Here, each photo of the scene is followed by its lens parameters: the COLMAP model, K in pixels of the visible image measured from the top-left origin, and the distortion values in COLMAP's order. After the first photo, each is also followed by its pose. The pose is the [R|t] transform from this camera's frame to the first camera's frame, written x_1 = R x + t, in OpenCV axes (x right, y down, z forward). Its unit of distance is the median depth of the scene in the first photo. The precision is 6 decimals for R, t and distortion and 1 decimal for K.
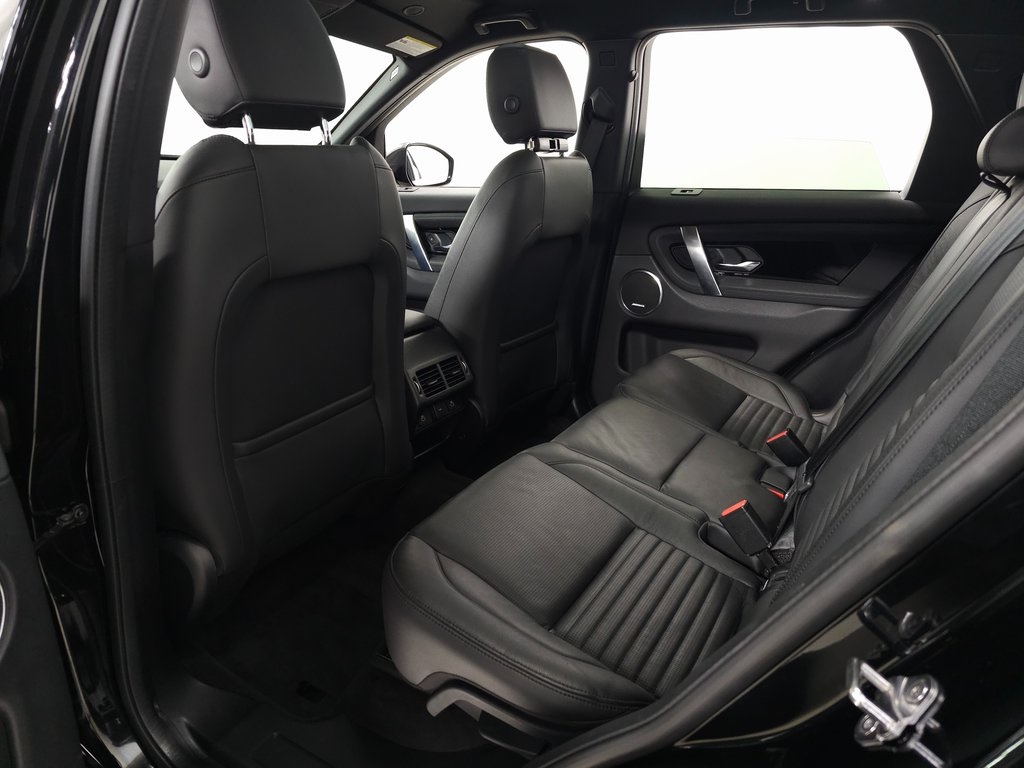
lens RADIAL K [[691.9, 0, 516.7], [0, 691.9, 386.9], [0, 0, 1]] dist [0.030218, -0.031013]
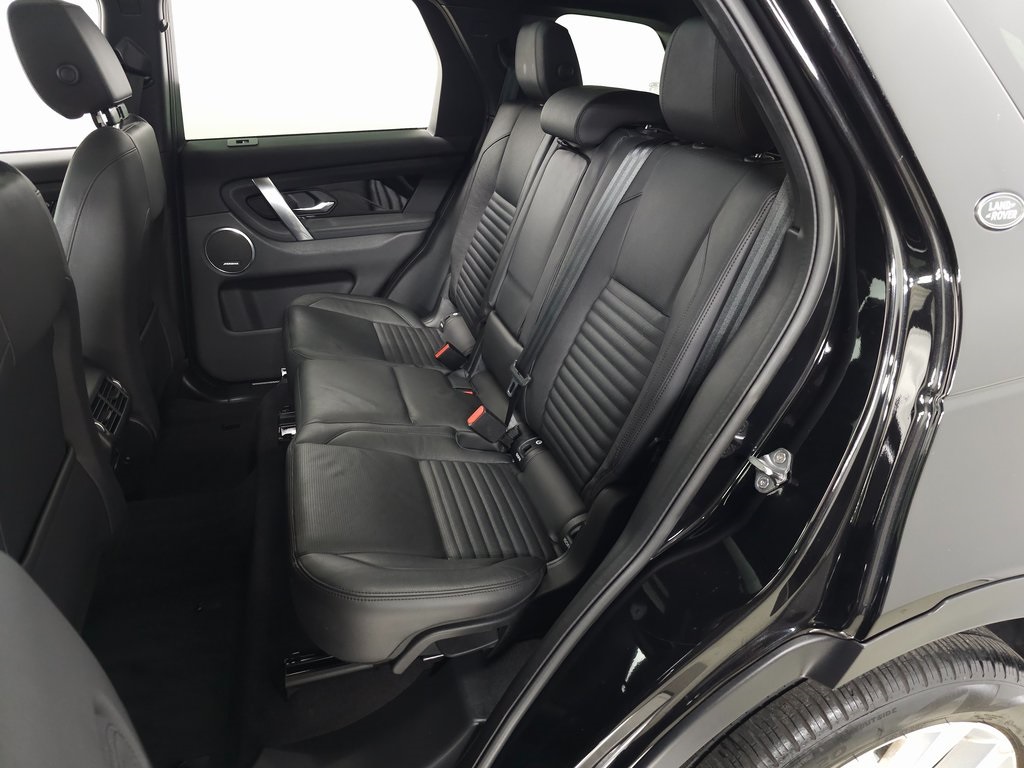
lens RADIAL K [[691.9, 0, 516.7], [0, 691.9, 386.9], [0, 0, 1]] dist [0.030218, -0.031013]
pose [[0.665303, -0.350838, 0.659003, -0.293550], [0.241162, 0.936374, 0.255037, -0.118747], [-0.706550, -0.010750, 0.707581, 0.010632]]
